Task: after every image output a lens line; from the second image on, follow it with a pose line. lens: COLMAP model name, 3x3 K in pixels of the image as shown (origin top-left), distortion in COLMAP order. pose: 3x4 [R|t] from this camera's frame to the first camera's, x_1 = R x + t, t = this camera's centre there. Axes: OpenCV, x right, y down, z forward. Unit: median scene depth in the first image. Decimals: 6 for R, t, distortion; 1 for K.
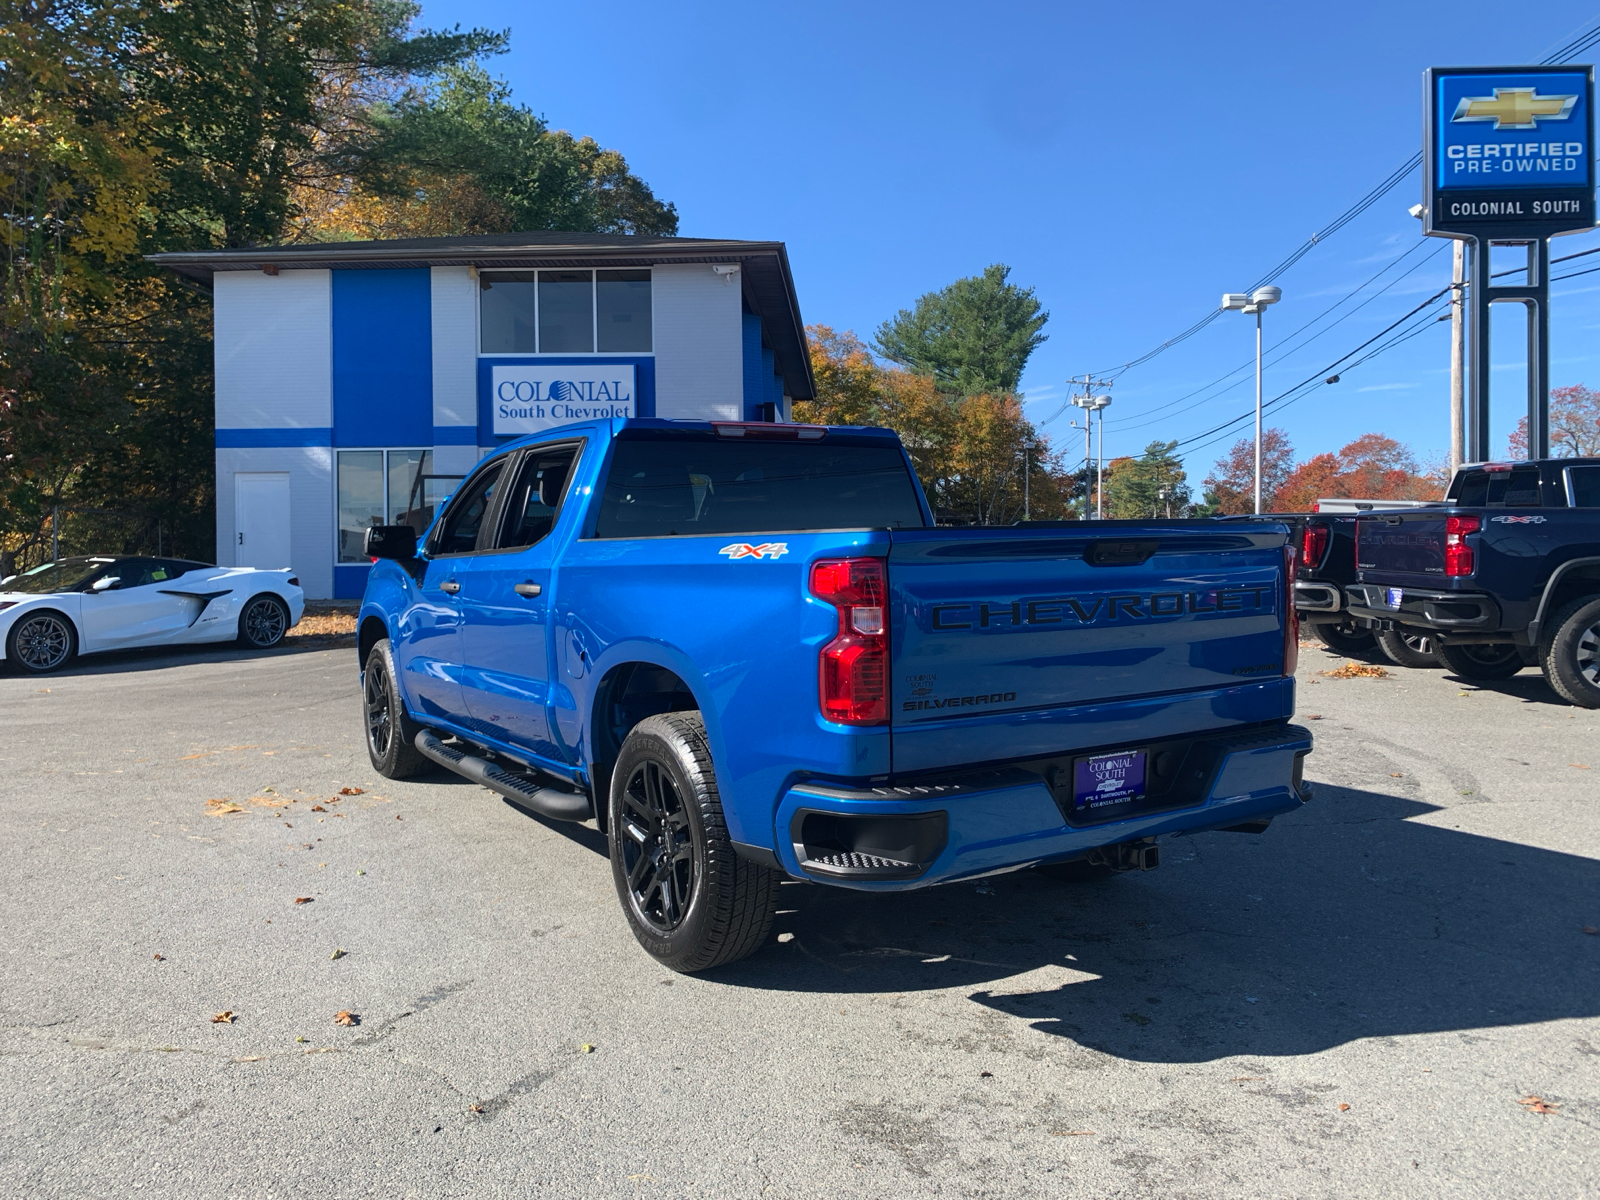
lens RADIAL K [[1197.7, 0, 798.6], [0, 1197.7, 604.9], [0, 0, 1]] dist [0.032271, -0.038776]
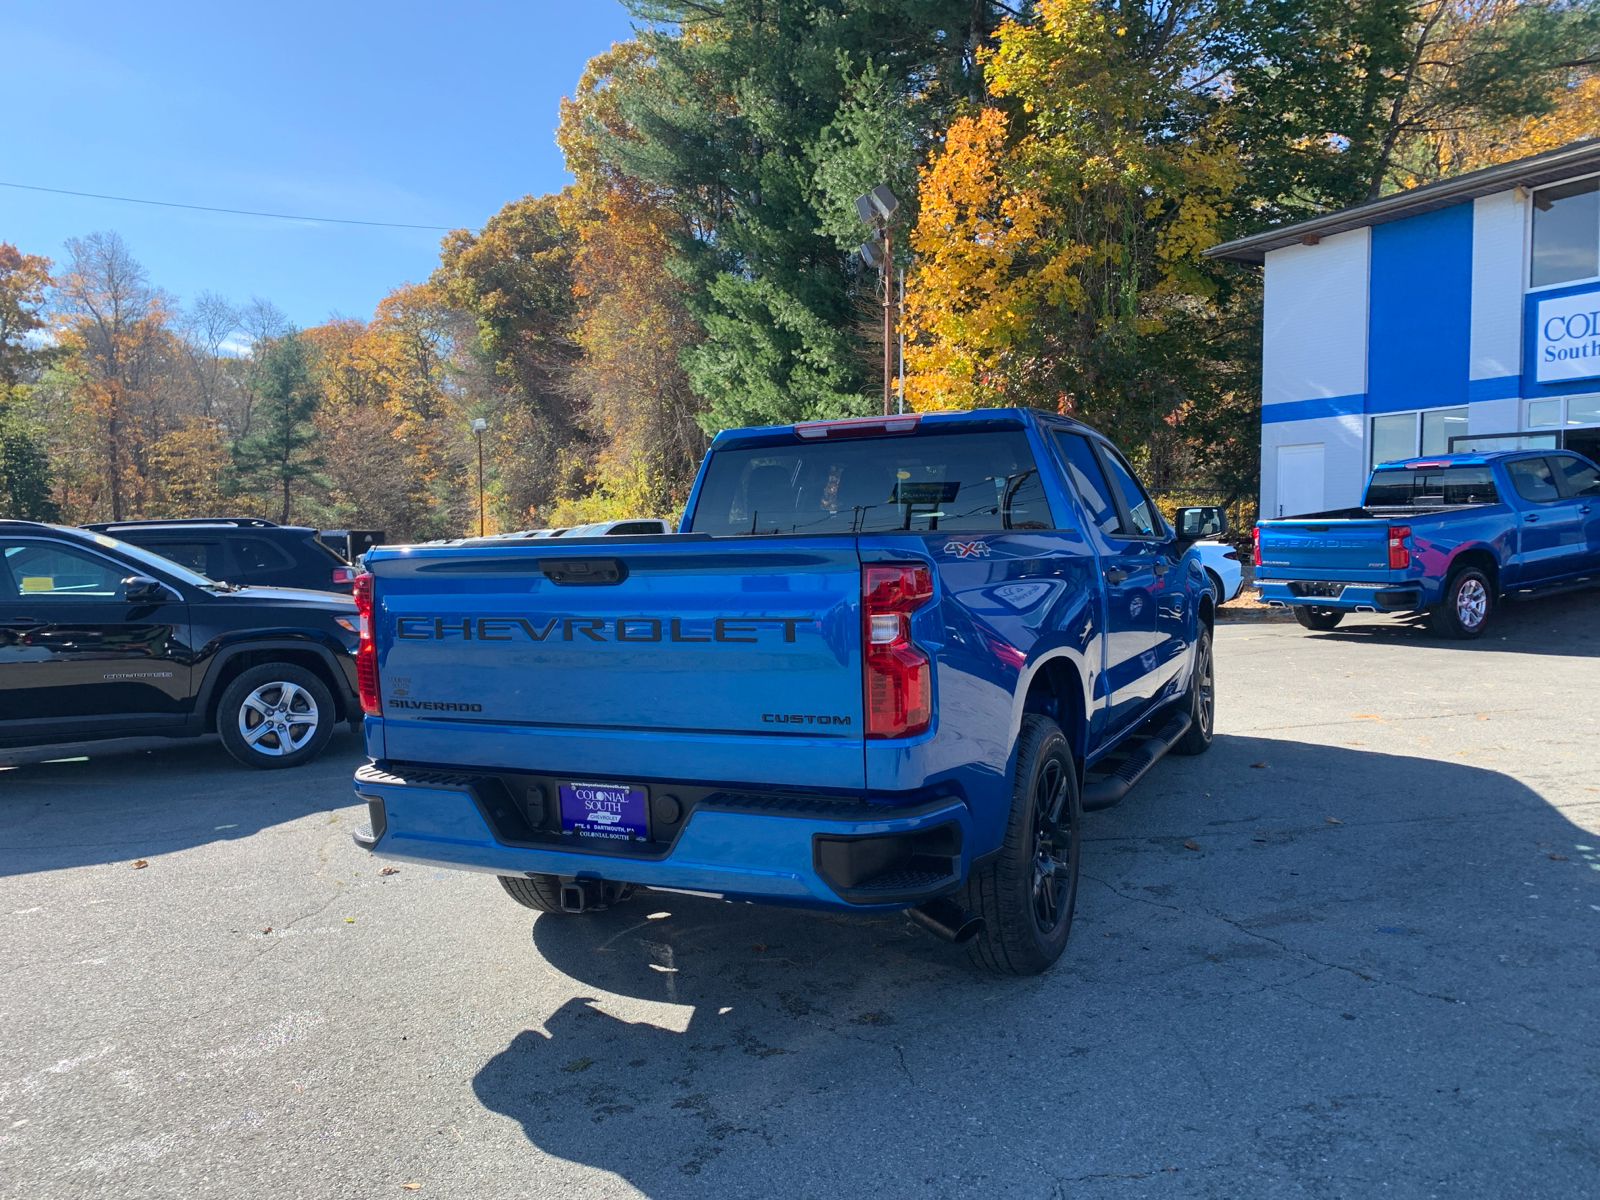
lens RADIAL K [[1197.7, 0, 798.6], [0, 1197.7, 604.9], [0, 0, 1]] dist [0.032271, -0.038776]
pose [[0.541115, 0.049467, -0.839492, 0.191194], [-0.023783, 0.998769, 0.043522, -0.010369], [0.840612, -0.003585, 0.541626, 0.105423]]
